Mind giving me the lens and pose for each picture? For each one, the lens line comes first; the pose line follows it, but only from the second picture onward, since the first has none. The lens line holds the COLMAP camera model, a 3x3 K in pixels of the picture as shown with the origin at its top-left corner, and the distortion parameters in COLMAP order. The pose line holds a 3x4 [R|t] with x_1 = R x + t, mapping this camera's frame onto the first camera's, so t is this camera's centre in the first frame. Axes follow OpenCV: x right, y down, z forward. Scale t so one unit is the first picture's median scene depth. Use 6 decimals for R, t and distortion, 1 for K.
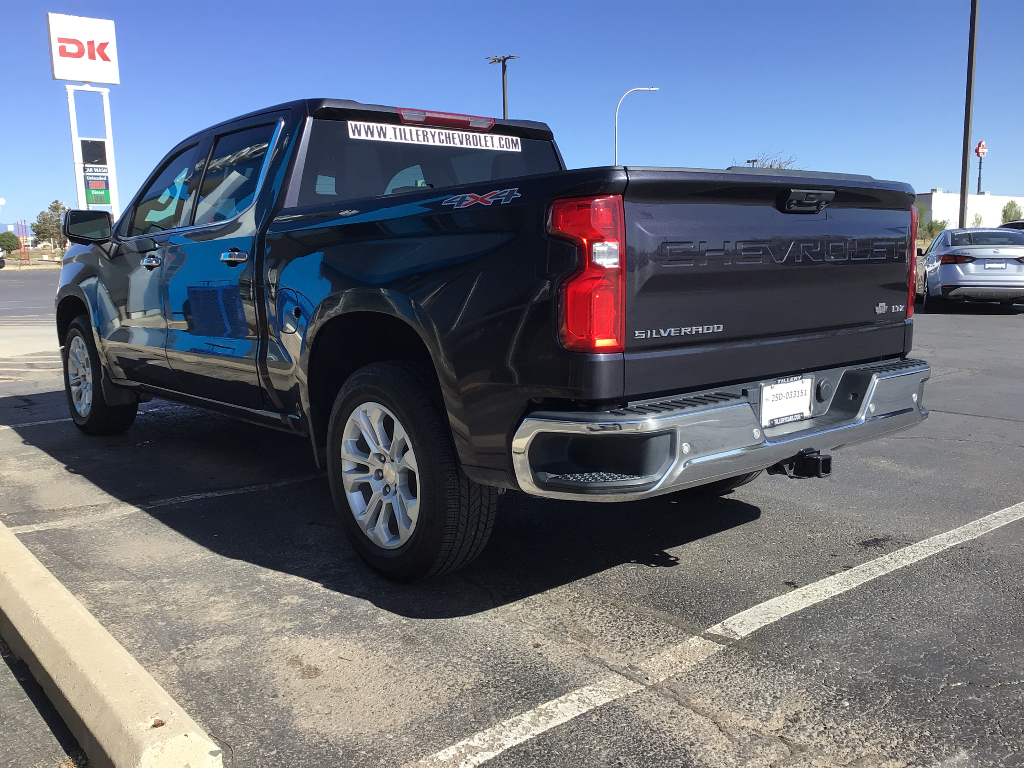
lens RADIAL K [[920.1, 0, 514.5], [0, 920.1, 386.2], [0, 0, 1]] dist [0.086393, -0.124684]
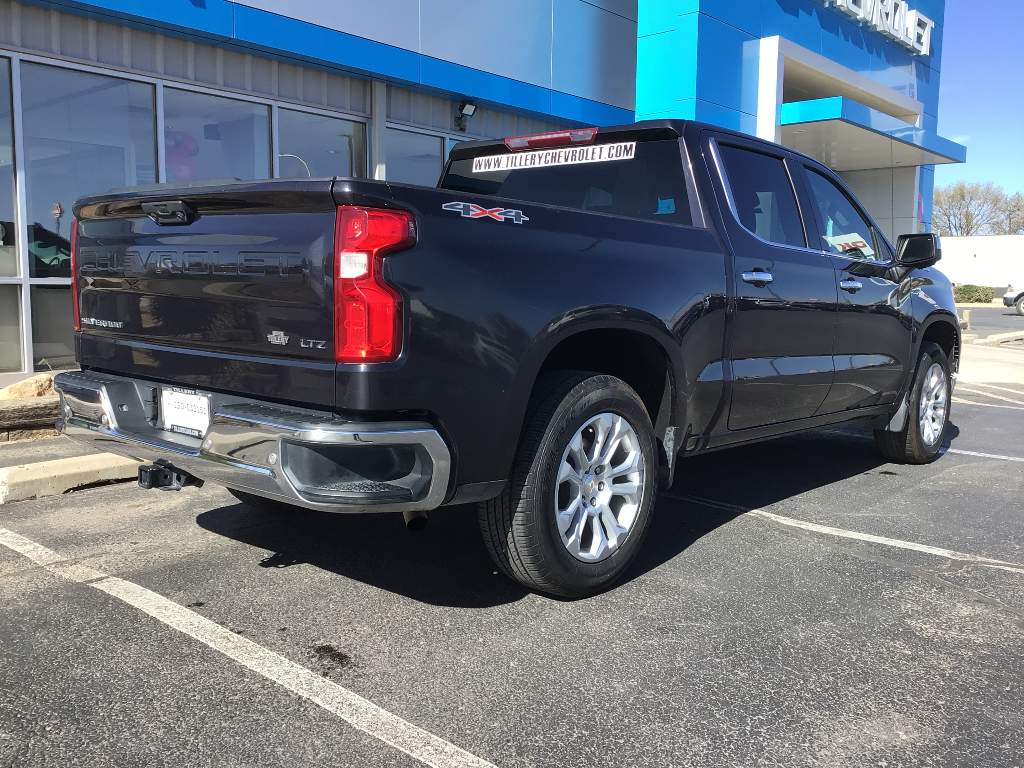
lens RADIAL K [[920.1, 0, 504.9], [0, 920.1, 387.3], [0, 0, 1]] dist [0.086393, -0.124684]
pose [[0.141962, 0.129639, -0.981346, 0.949846], [-0.164067, 0.980756, 0.105827, -0.124338], [0.976181, 0.145984, 0.160500, 0.841016]]
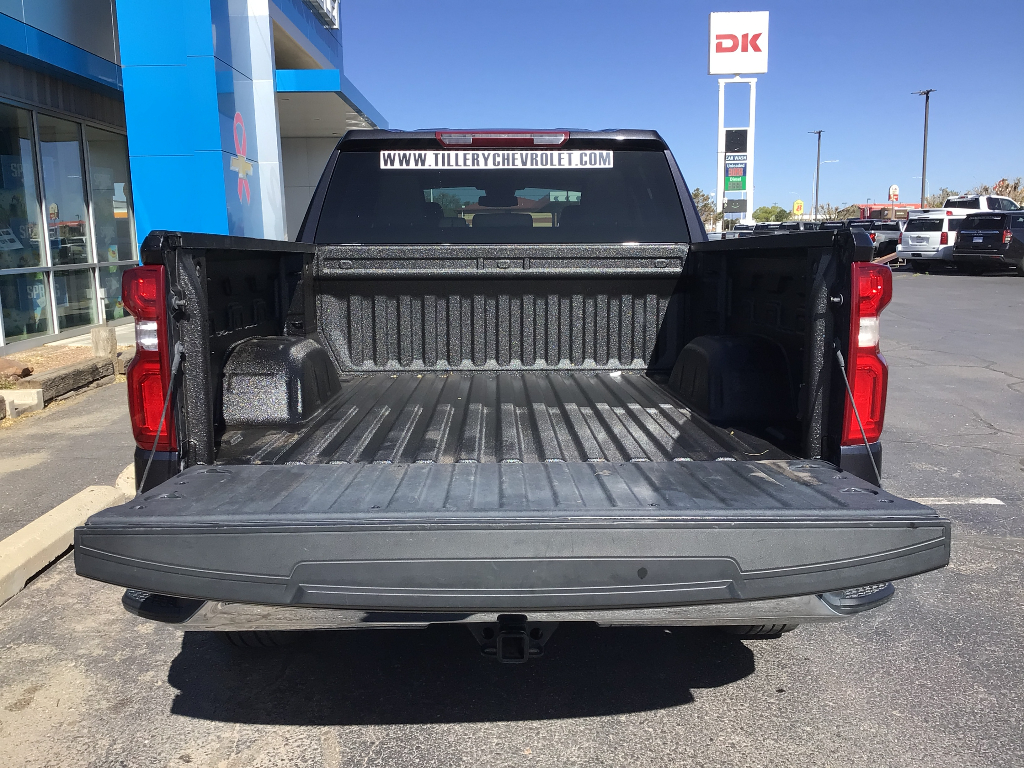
lens RADIAL K [[920.1, 0, 507.5], [0, 920.1, 382.9], [0, 0, 1]] dist [0.086393, -0.124684]
pose [[0.775416, 0.106642, -0.622380, 0.516972], [-0.095809, 0.994094, 0.050966, -0.101530], [0.624140, 0.020110, 0.781054, 0.315293]]
